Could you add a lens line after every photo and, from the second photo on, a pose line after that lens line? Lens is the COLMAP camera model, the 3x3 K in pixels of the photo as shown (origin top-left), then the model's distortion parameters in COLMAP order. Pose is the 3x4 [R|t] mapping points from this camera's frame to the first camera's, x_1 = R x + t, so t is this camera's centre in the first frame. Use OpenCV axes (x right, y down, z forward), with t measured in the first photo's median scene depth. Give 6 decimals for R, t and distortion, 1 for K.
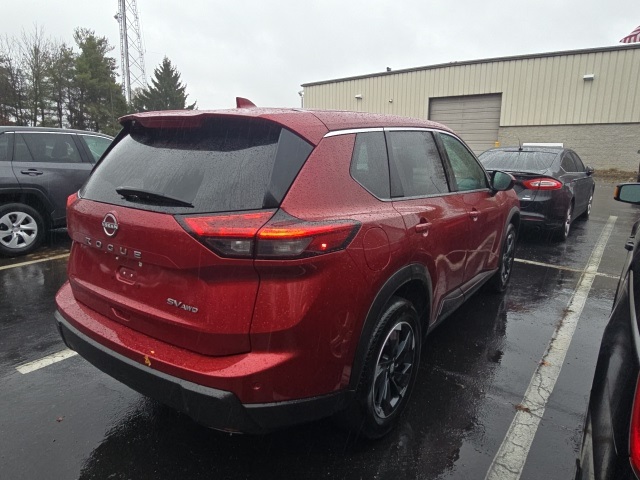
lens RADIAL K [[425.9, 0, 314.4], [0, 425.9, 238.3], [0, 0, 1]] dist [0.005451, -0.004575]
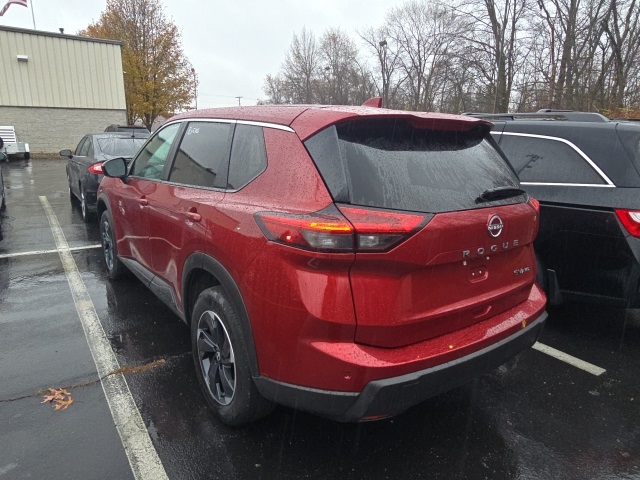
lens RADIAL K [[425.9, 0, 320.6], [0, 425.9, 238.5], [0, 0, 1]] dist [0.005451, -0.004575]
pose [[0.317195, -0.228828, 0.920340, -1.069258], [0.190964, 0.965987, 0.174361, -0.179748], [-0.928935, 0.120446, 0.350104, 0.700107]]
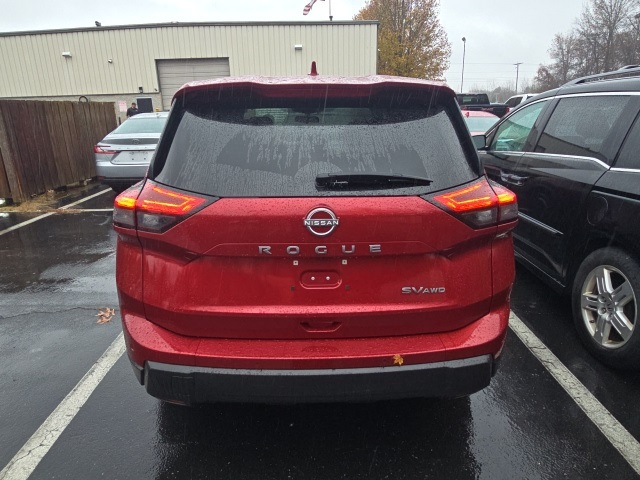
lens RADIAL K [[425.9, 0, 316.4], [0, 425.9, 240.9], [0, 0, 1]] dist [0.005451, -0.004575]
pose [[0.798294, -0.201386, 0.567600, -0.643167], [0.153915, 0.979361, 0.131009, -0.069528], [-0.582269, -0.017222, 0.812814, 0.235460]]
